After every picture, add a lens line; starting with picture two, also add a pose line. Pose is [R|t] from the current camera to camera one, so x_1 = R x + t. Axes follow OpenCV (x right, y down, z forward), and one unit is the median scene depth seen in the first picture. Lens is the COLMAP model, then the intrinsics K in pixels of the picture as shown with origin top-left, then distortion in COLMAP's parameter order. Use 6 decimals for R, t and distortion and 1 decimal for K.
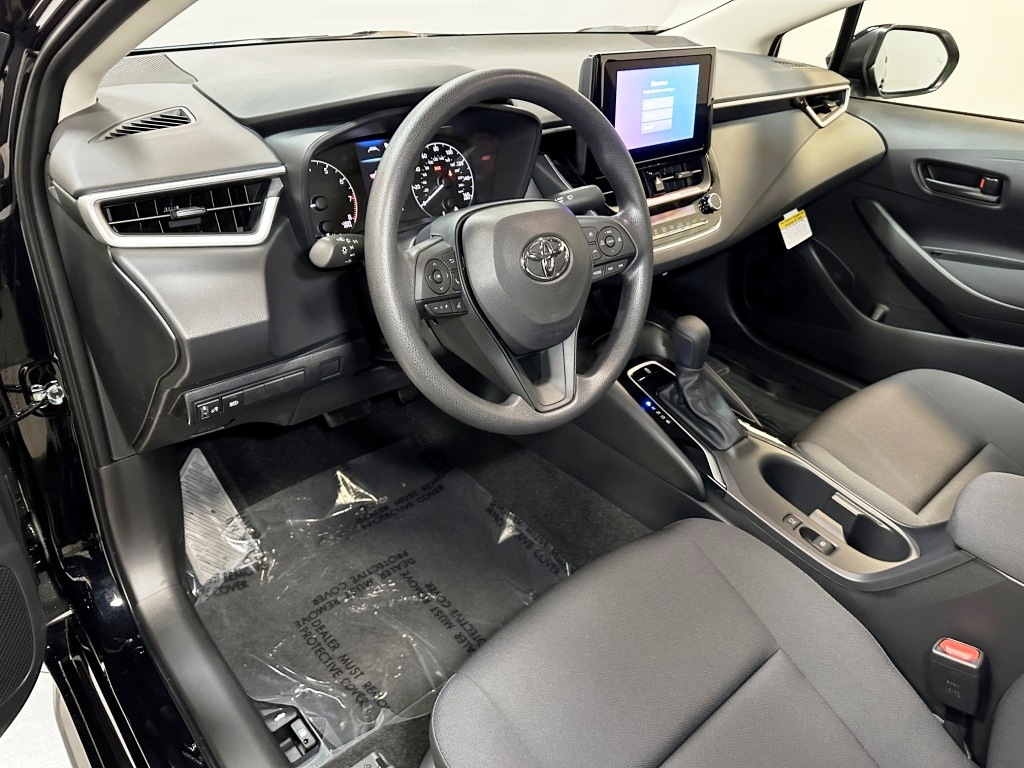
lens RADIAL K [[705.7, 0, 512.2], [0, 705.7, 368.9], [0, 0, 1]] dist [0.046874, -0.076200]
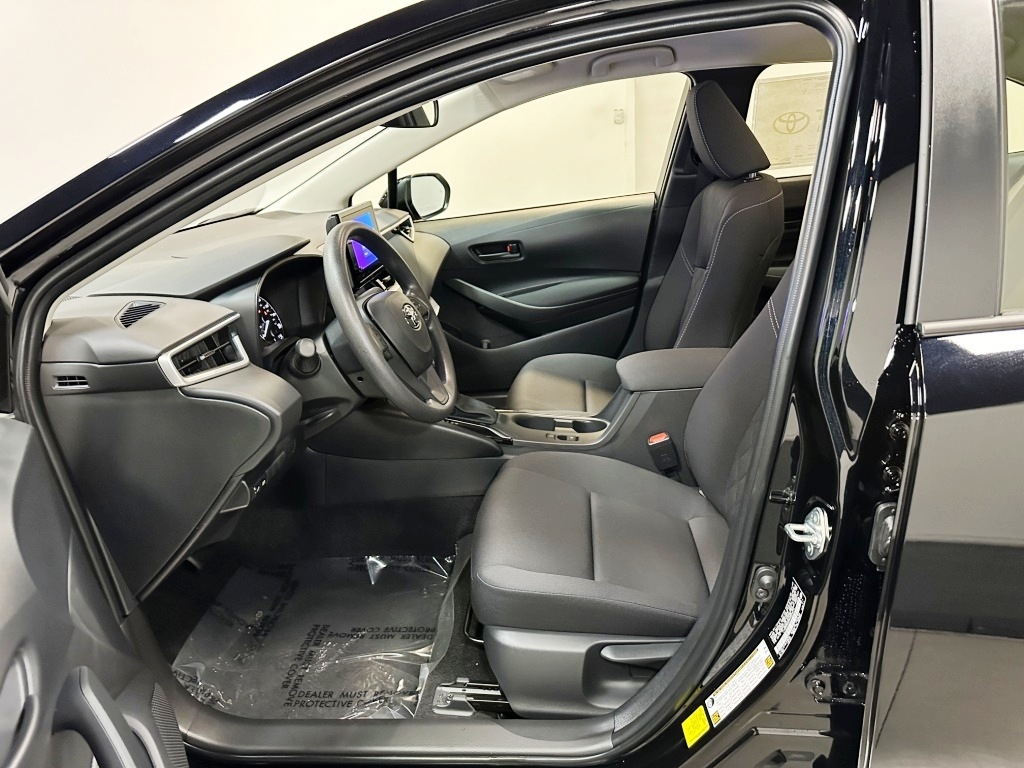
lens RADIAL K [[705.7, 0, 512.2], [0, 705.7, 368.9], [0, 0, 1]] dist [0.046874, -0.076200]
pose [[0.712273, -0.332040, 0.618398, -0.625470], [0.459680, 0.886472, -0.053483, 0.113769], [-0.530435, 0.322360, 0.784043, -0.303088]]
